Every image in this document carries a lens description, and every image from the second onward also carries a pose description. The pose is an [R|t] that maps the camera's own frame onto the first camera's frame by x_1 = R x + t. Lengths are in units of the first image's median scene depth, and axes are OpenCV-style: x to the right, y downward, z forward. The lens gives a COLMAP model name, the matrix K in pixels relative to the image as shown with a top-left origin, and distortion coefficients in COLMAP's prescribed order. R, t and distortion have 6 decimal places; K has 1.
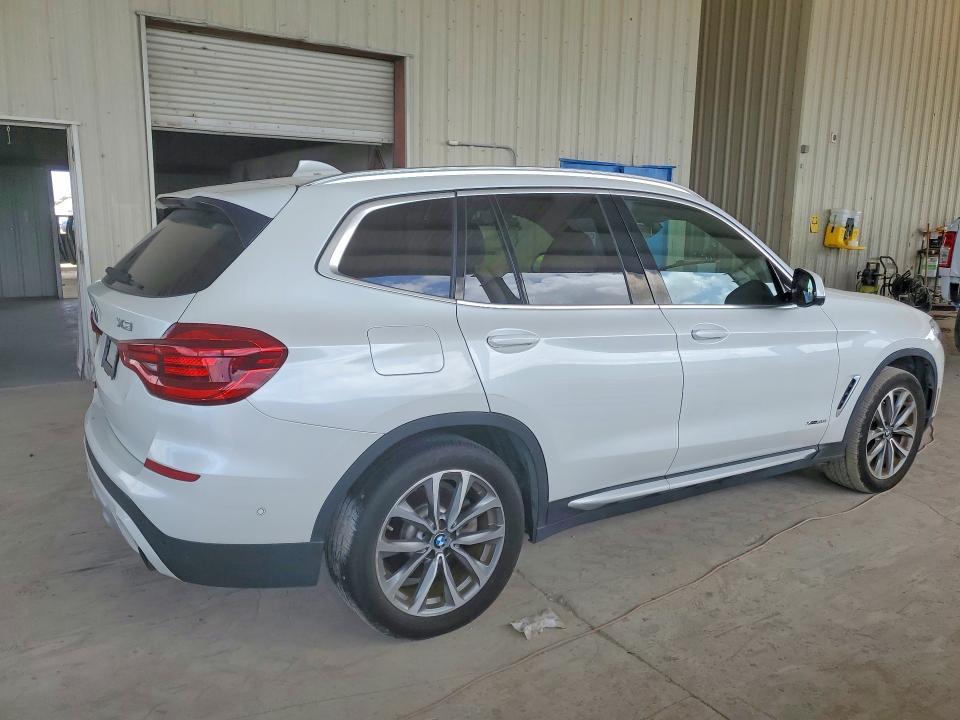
lens RADIAL K [[704.1, 0, 484.9], [0, 704.1, 357.4], [0, 0, 1]] dist [0.001106, -0.001059]
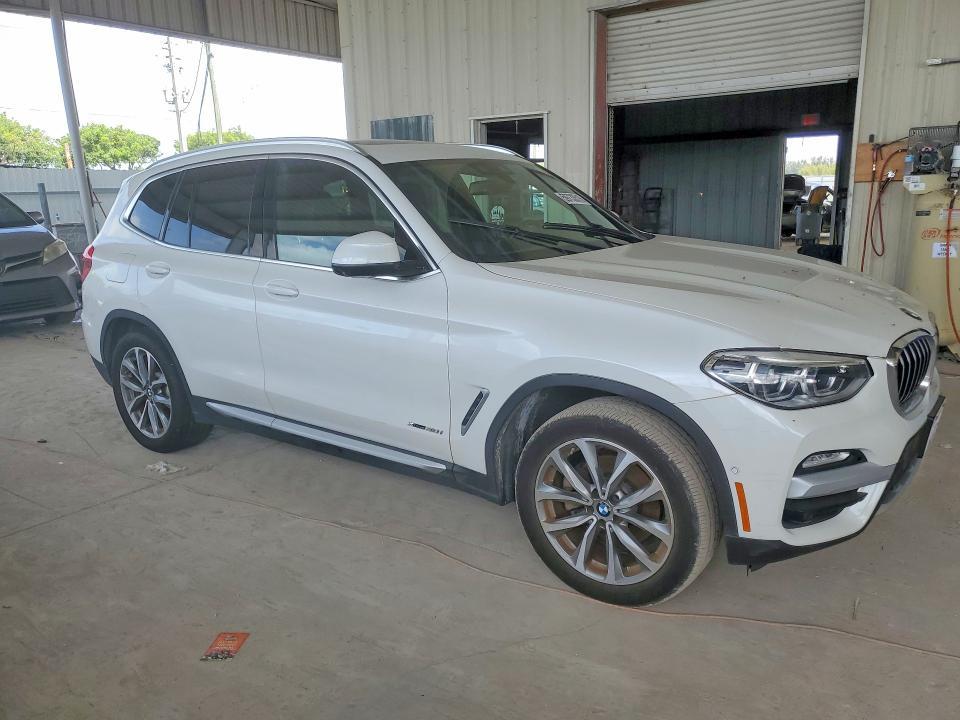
lens RADIAL K [[704.1, 0, 484.9], [0, 704.1, 357.4], [0, 0, 1]] dist [0.001106, -0.001059]
pose [[0.404638, 0.186702, -0.895215, 1.136926], [-0.138710, 0.980141, 0.141717, -0.102308], [0.903896, 0.066831, 0.422500, 0.688169]]
